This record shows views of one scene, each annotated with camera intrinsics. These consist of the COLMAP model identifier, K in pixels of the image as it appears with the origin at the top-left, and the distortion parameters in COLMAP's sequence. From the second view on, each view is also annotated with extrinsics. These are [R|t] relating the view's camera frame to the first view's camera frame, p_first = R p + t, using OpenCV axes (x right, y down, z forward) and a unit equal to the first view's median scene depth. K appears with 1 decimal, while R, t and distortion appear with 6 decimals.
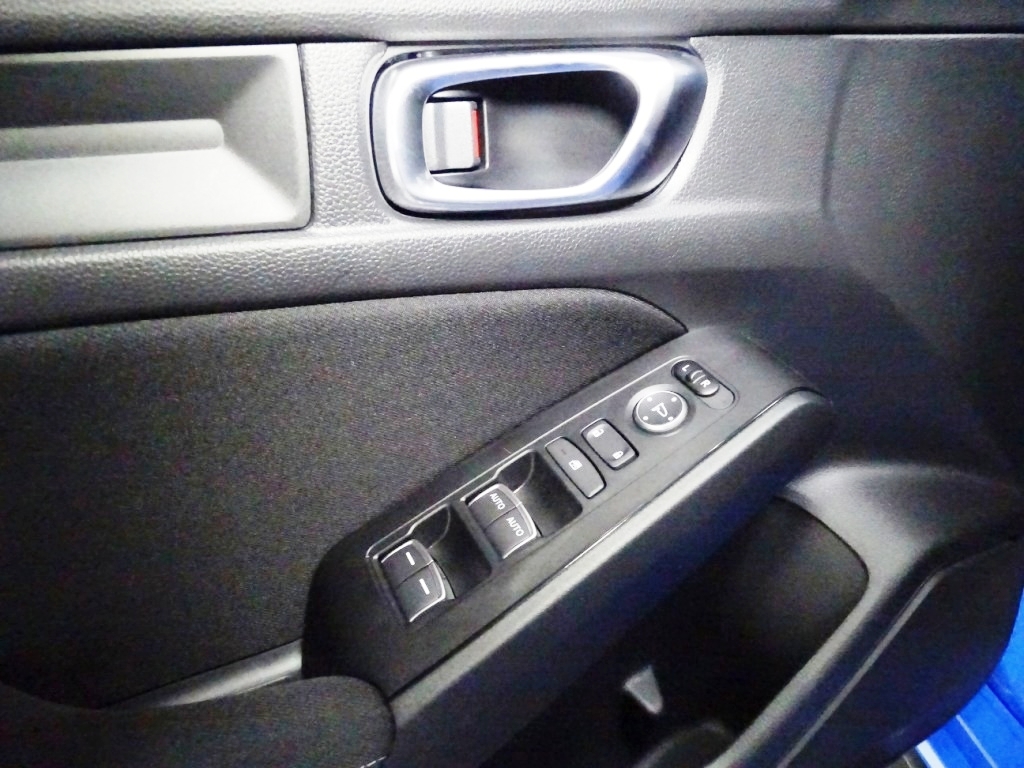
lens RADIAL K [[721.2, 0, 512.0], [0, 721.2, 384.0], [0, 0, 1]] dist [0.000999, 0.000674]
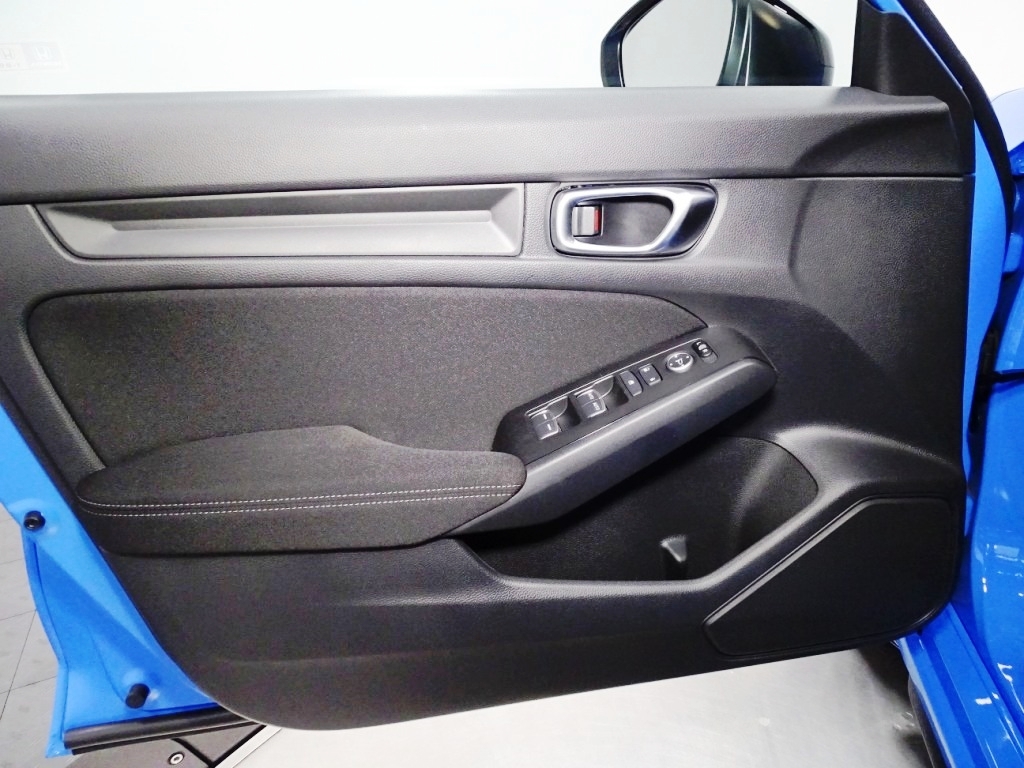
lens RADIAL K [[721.2, 0, 512.0], [0, 721.2, 384.0], [0, 0, 1]] dist [0.000999, 0.000674]
pose [[0.962163, 0.108807, -0.249806, 0.273298], [-0.129095, 0.989415, -0.066274, 0.295271], [0.239951, 0.096015, 0.966025, -1.028707]]
